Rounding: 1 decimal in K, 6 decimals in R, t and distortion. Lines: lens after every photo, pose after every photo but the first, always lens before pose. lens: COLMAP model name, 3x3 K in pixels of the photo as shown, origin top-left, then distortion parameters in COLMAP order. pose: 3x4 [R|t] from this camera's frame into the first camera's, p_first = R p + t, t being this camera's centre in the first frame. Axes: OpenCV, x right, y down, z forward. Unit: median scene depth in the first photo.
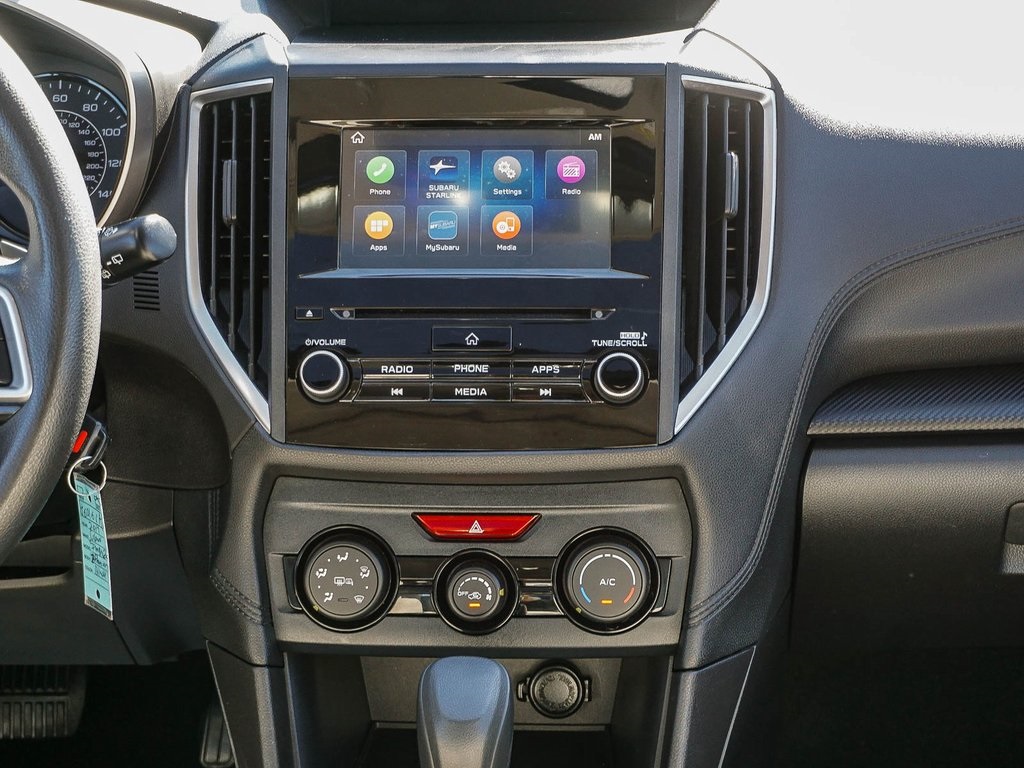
lens RADIAL K [[2199.6, 0, 518.2], [0, 2199.6, 405.7], [0, 0, 1]] dist [0.017372, 0.000000]
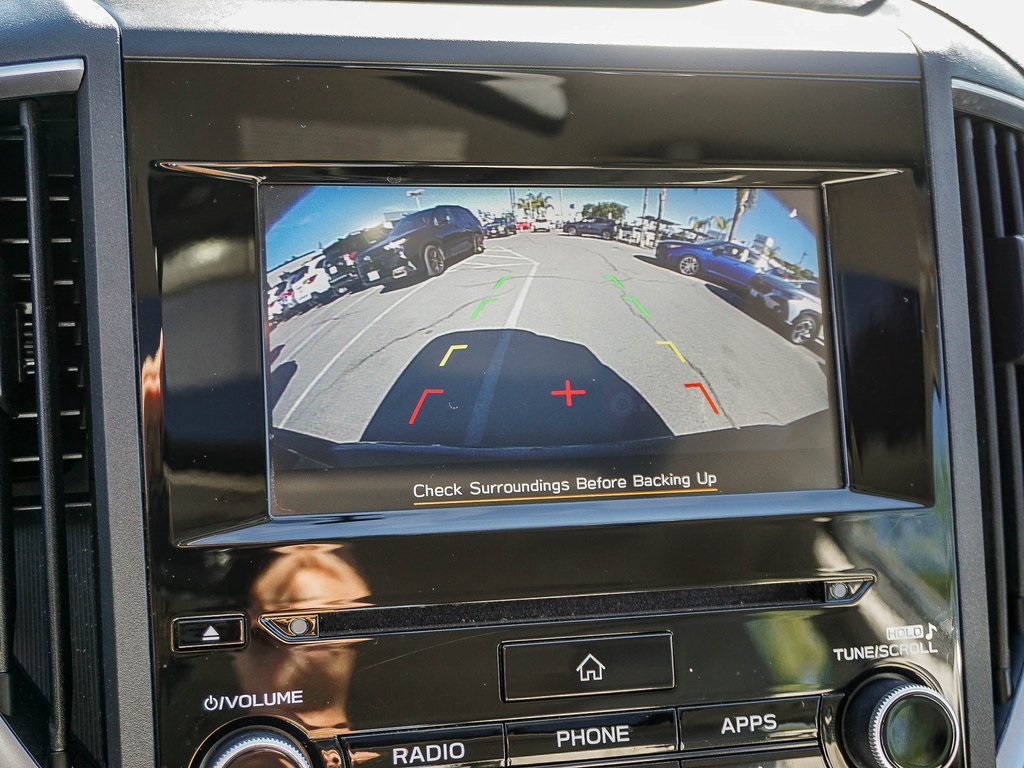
lens RADIAL K [[1264.7, 0, 511.6], [0, 1264.7, 388.3], [0, 0, 1]] dist [0.083823, 0.000000]
pose [[0.960376, -0.037645, 0.276152, -0.106134], [0.011252, 0.995265, 0.096540, -0.112530], [-0.278479, -0.089608, 0.956253, 0.761001]]
